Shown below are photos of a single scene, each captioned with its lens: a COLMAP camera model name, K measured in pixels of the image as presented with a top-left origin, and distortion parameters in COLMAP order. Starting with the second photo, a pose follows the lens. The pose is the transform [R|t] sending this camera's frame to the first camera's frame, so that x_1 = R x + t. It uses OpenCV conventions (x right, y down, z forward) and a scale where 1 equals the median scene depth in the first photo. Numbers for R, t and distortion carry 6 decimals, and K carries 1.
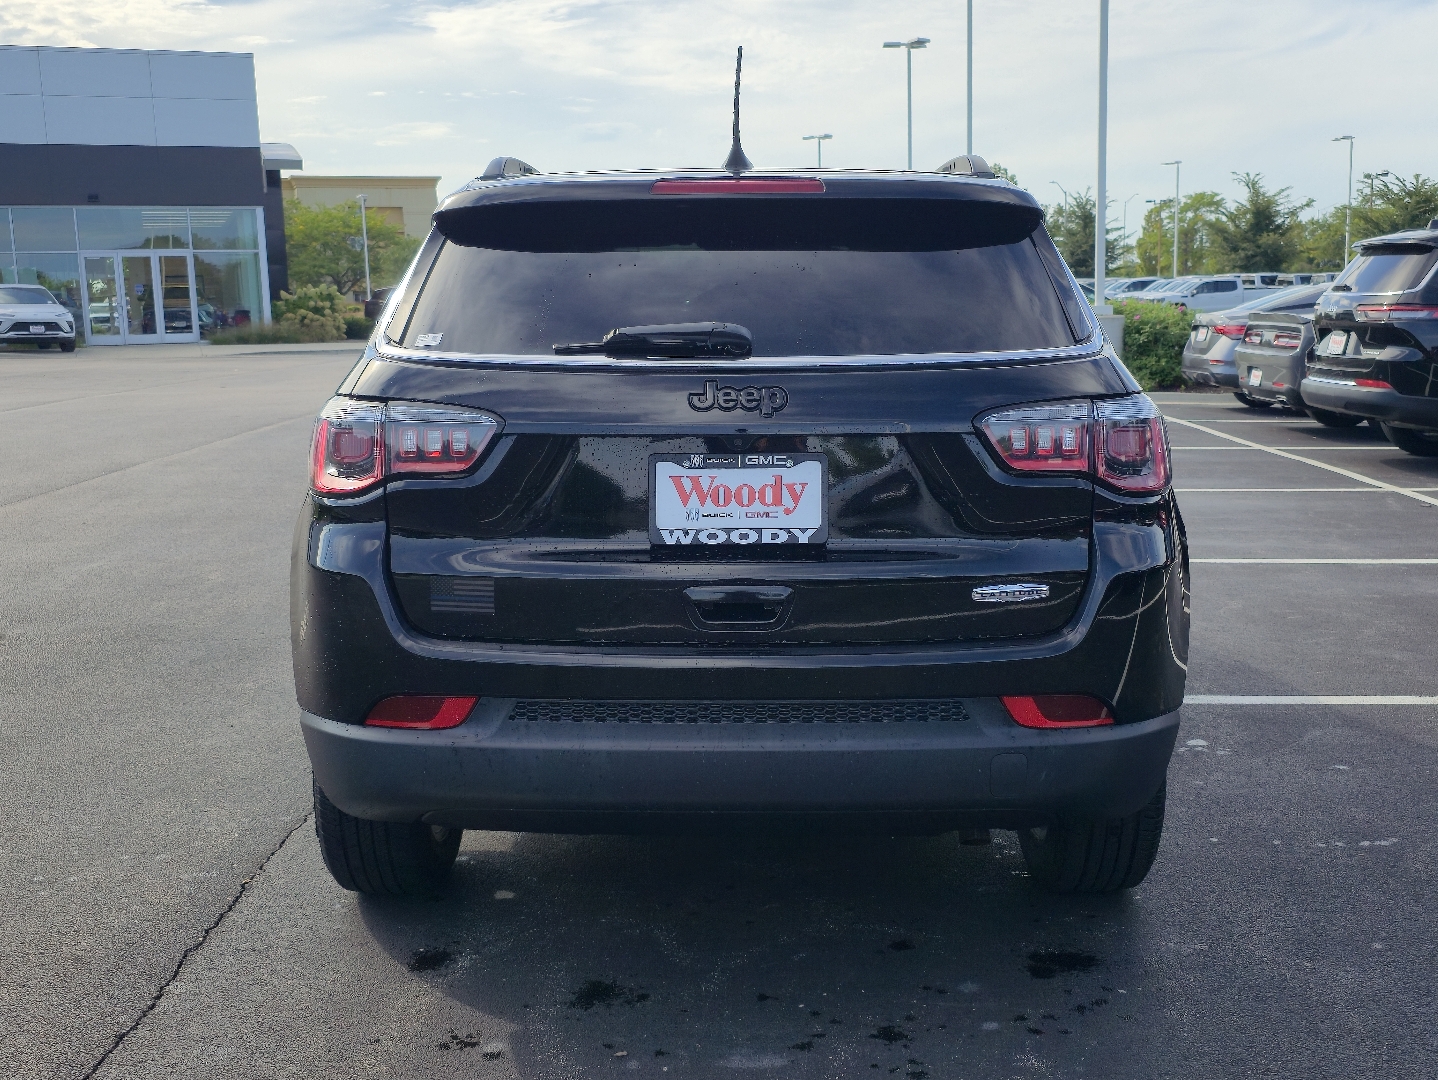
lens RADIAL K [[1599.3, 0, 726.1], [0, 1599.3, 545.8], [0, 0, 1]] dist [0.066889, -0.052065]
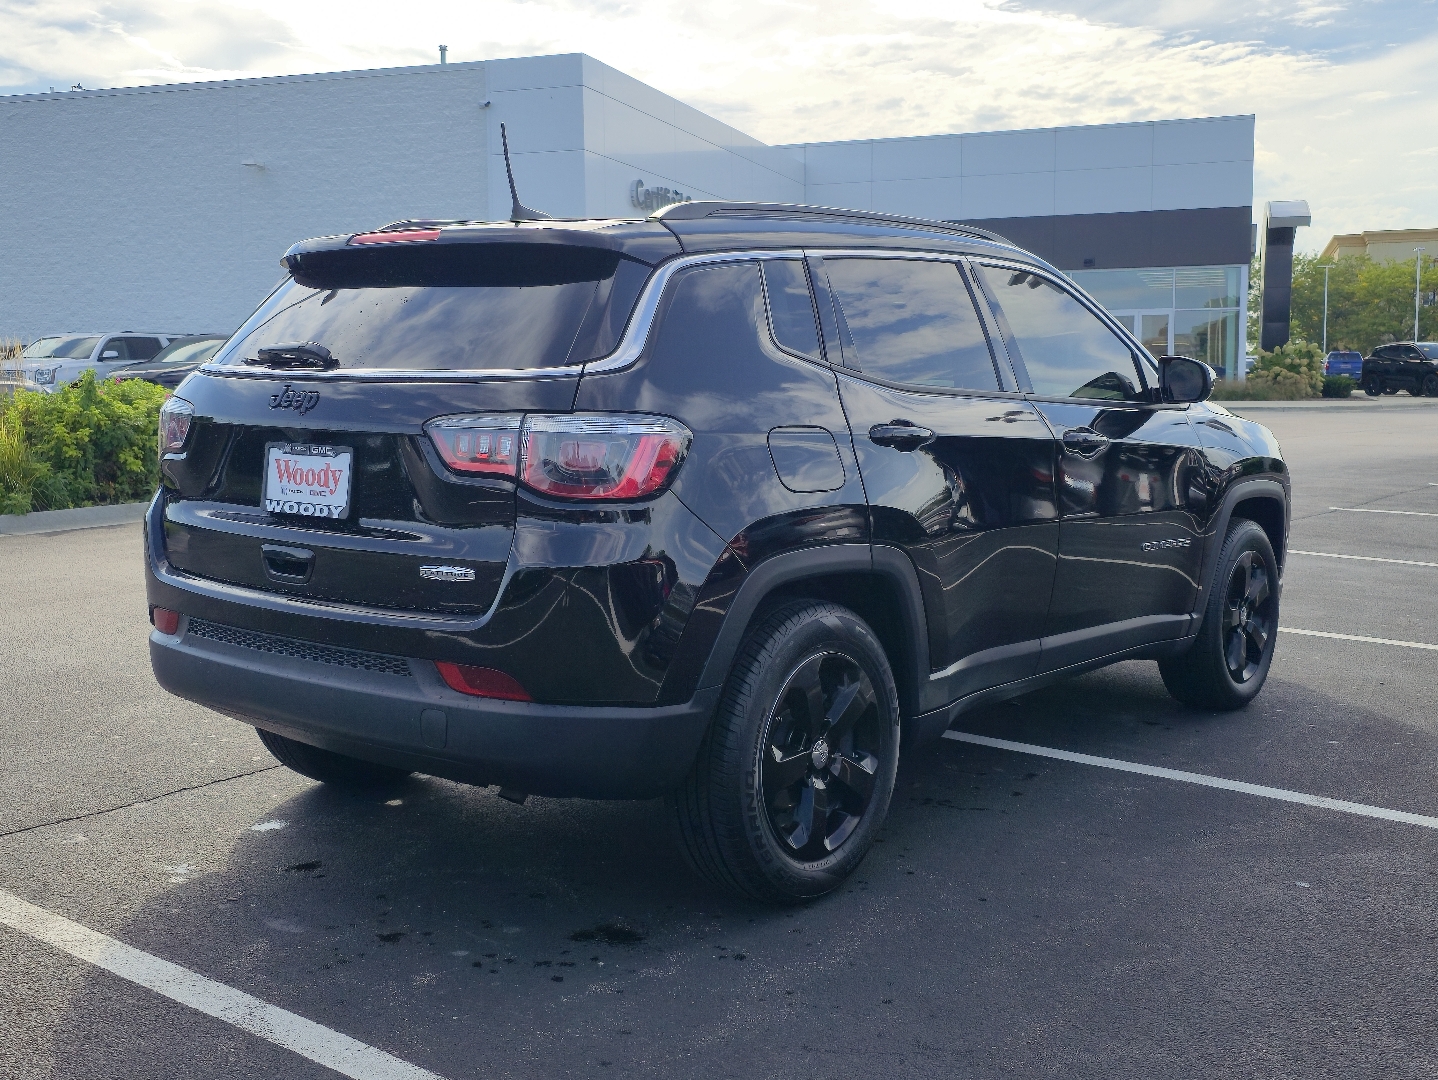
lens RADIAL K [[1599.3, 0, 726.1], [0, 1599.3, 545.8], [0, 0, 1]] dist [0.066889, -0.052065]
pose [[0.781894, 0.083306, -0.617820, 0.101212], [-0.106025, 0.994363, -0.000103, -0.001174], [0.614329, 0.065584, 0.786319, 0.019385]]
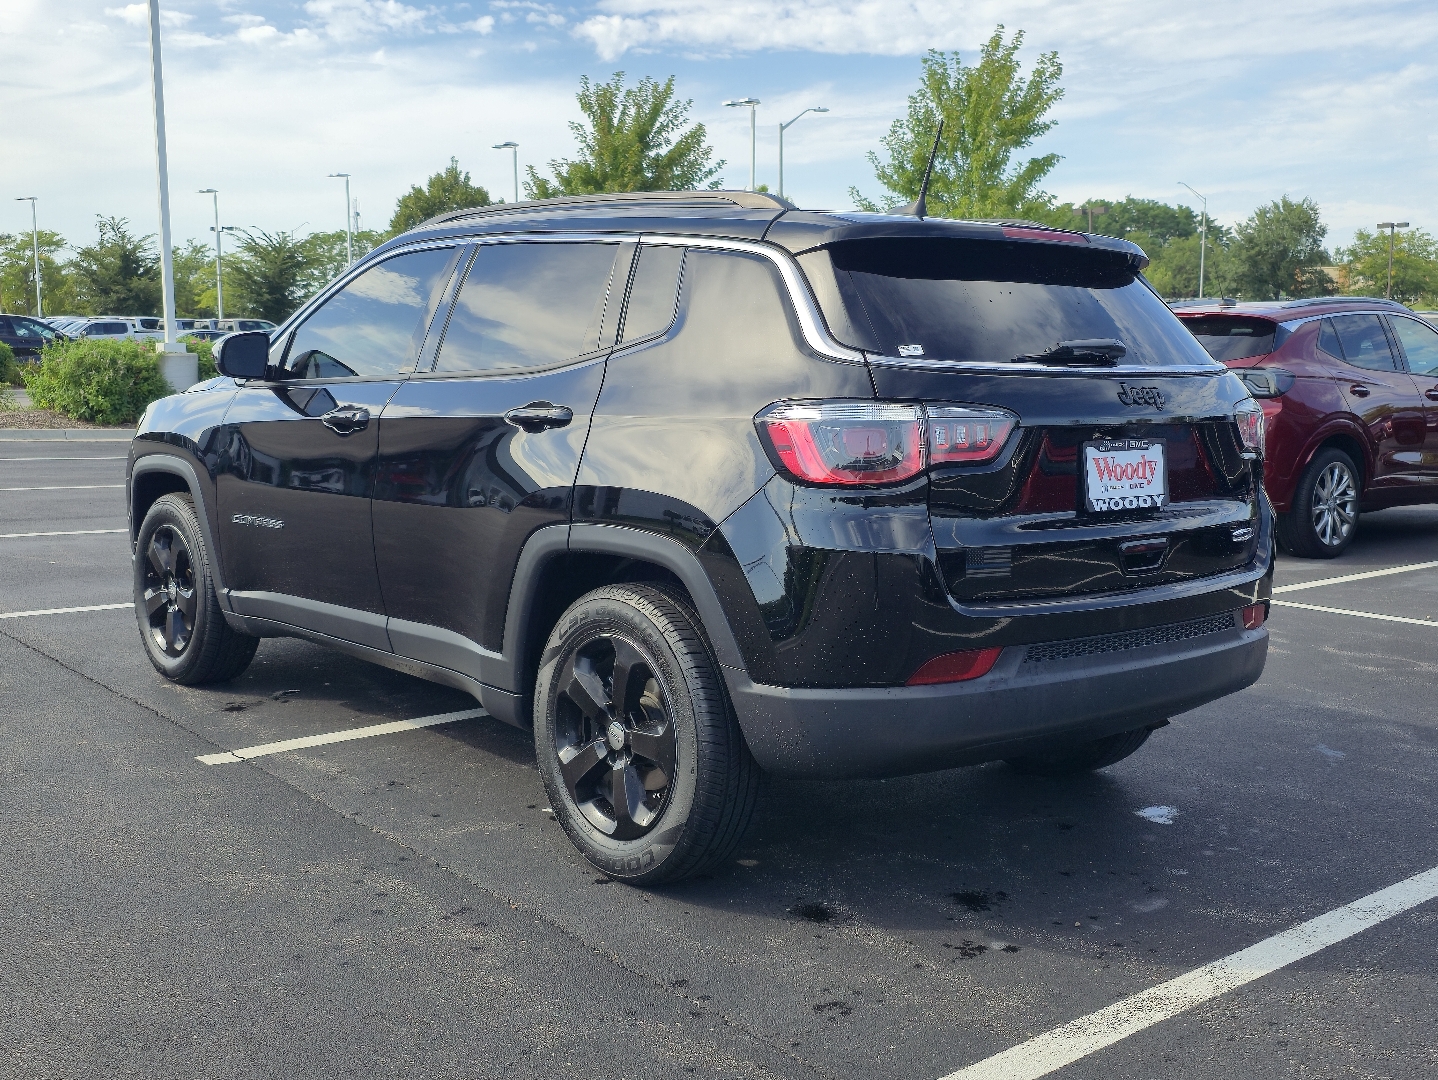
lens RADIAL K [[1599.3, 0, 726.1], [0, 1599.3, 545.8], [0, 0, 1]] dist [0.066889, -0.052065]
pose [[0.741504, -0.063381, 0.667948, -0.105830], [0.082378, 0.996596, 0.003117, -0.000202], [-0.665872, 0.052713, 0.744201, 0.023569]]
